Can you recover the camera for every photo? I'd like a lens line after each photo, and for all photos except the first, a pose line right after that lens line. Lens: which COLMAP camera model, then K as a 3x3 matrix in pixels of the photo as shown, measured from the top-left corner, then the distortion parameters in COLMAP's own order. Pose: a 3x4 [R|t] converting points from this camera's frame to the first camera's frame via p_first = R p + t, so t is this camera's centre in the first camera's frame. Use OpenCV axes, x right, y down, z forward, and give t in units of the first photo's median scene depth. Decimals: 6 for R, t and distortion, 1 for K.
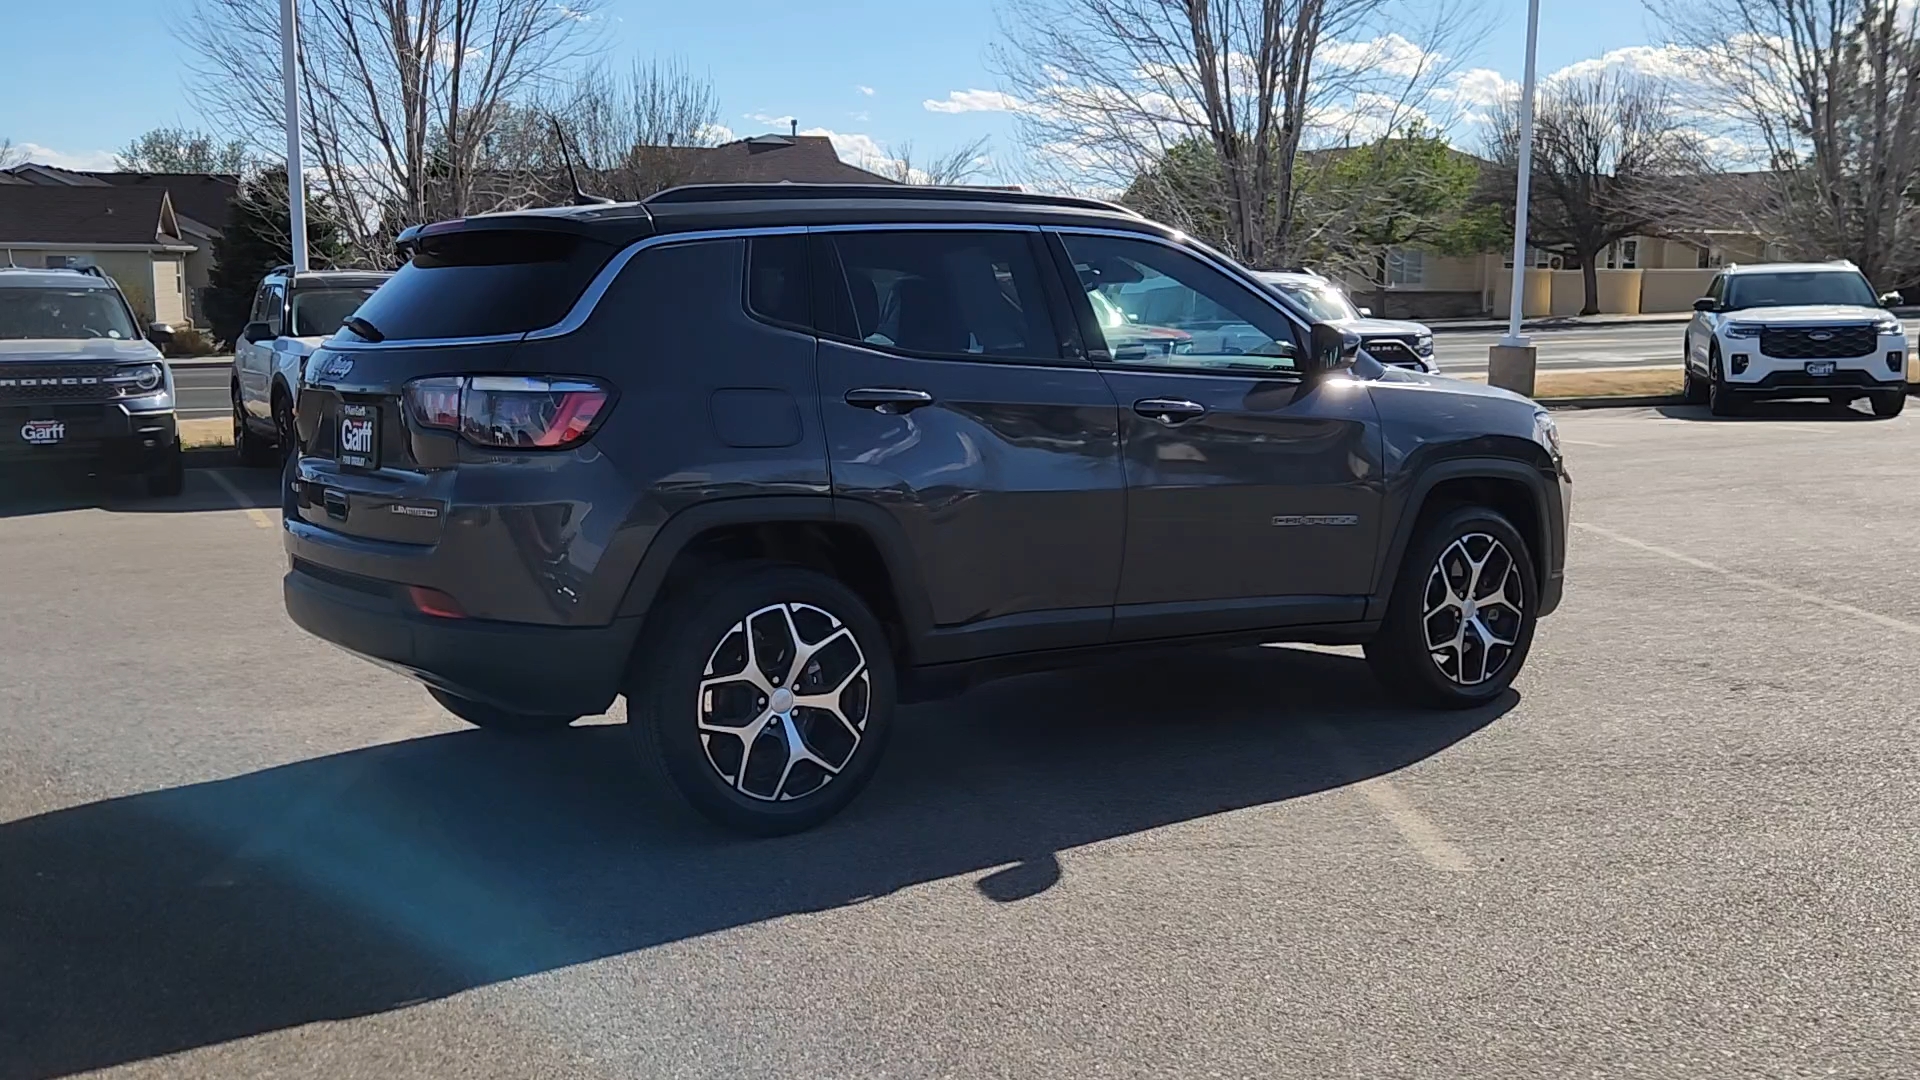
lens RADIAL K [[1909.3, 0, 941.9], [0, 1909.3, 530.2], [0, 0, 1]] dist [0.026565, 0.000000]
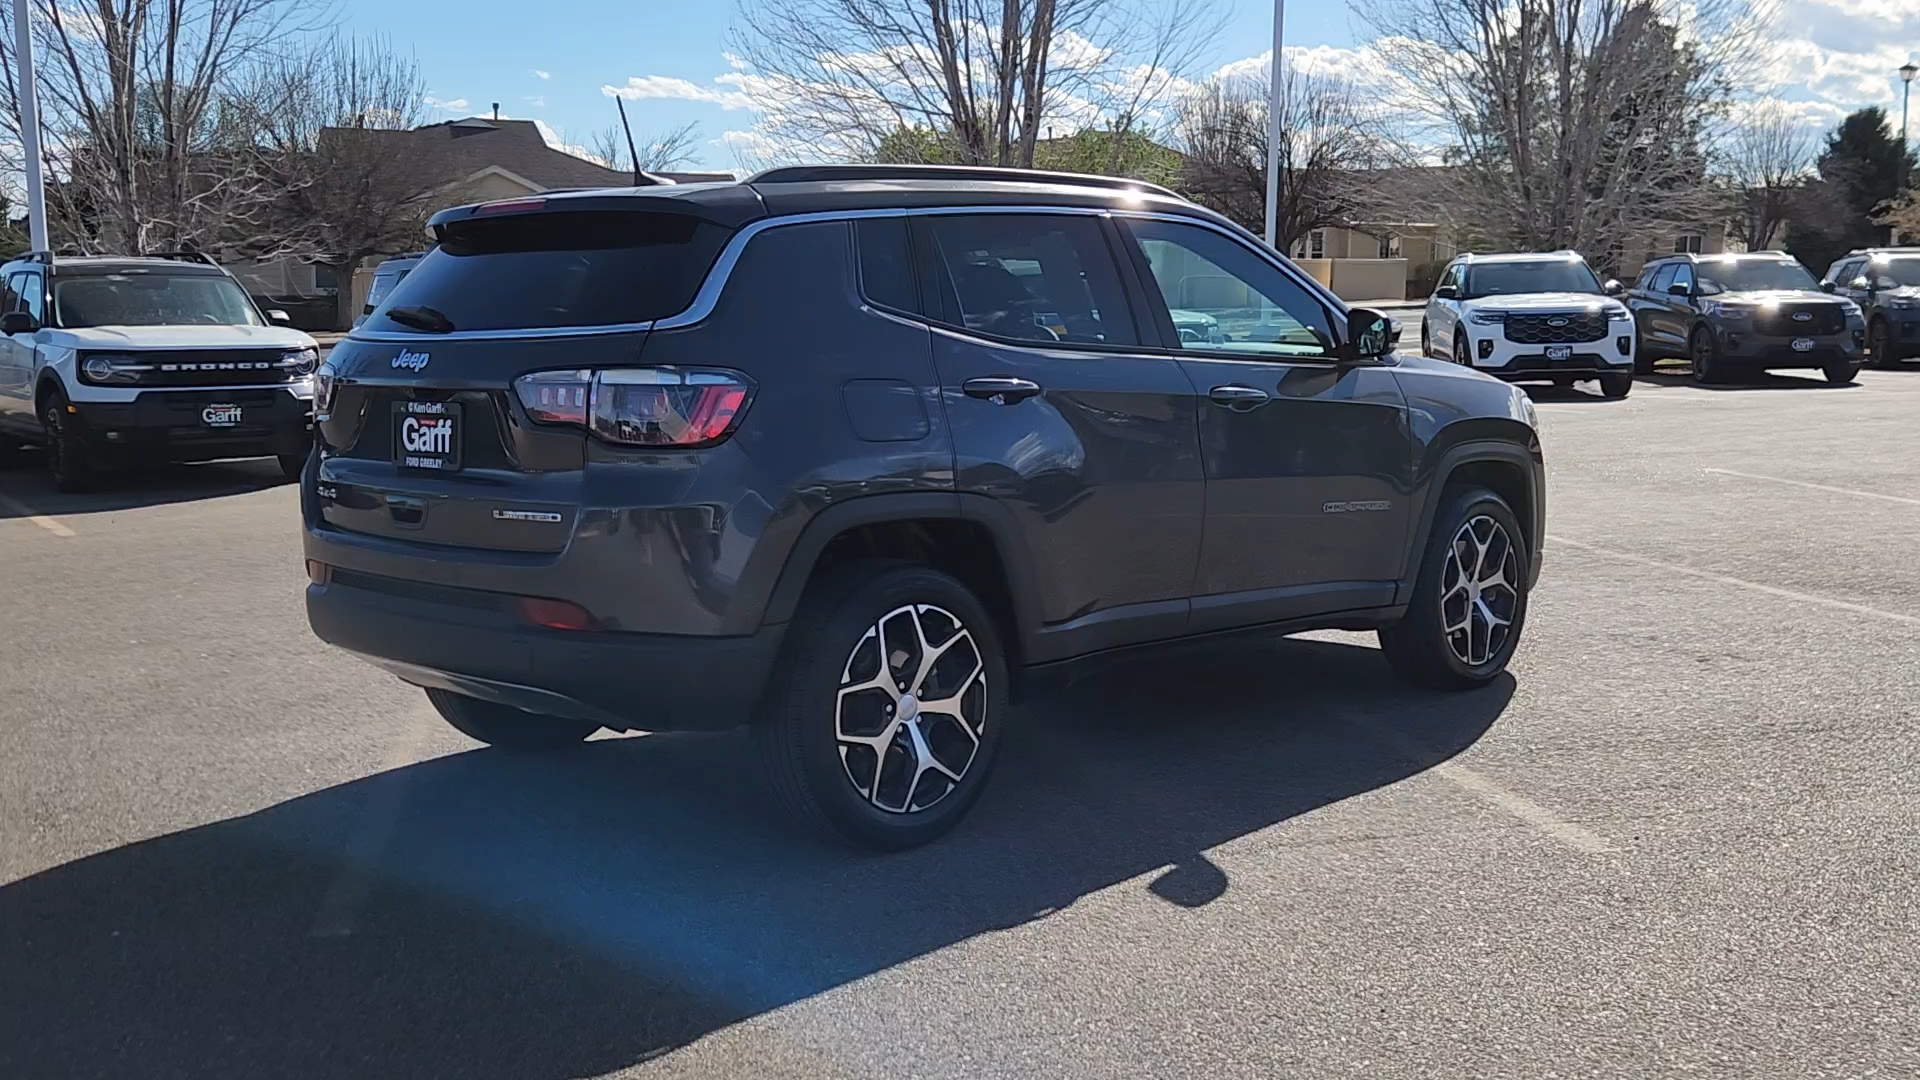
lens RADIAL K [[1909.3, 0, 940.8], [0, 1909.3, 533.6], [0, 0, 1]] dist [0.026565, 0.000000]
pose [[0.986506, -0.022226, 0.162207, -0.166638], [0.021034, 0.999738, 0.009059, -0.004188], [-0.162366, -0.005525, 0.986715, 0.043842]]
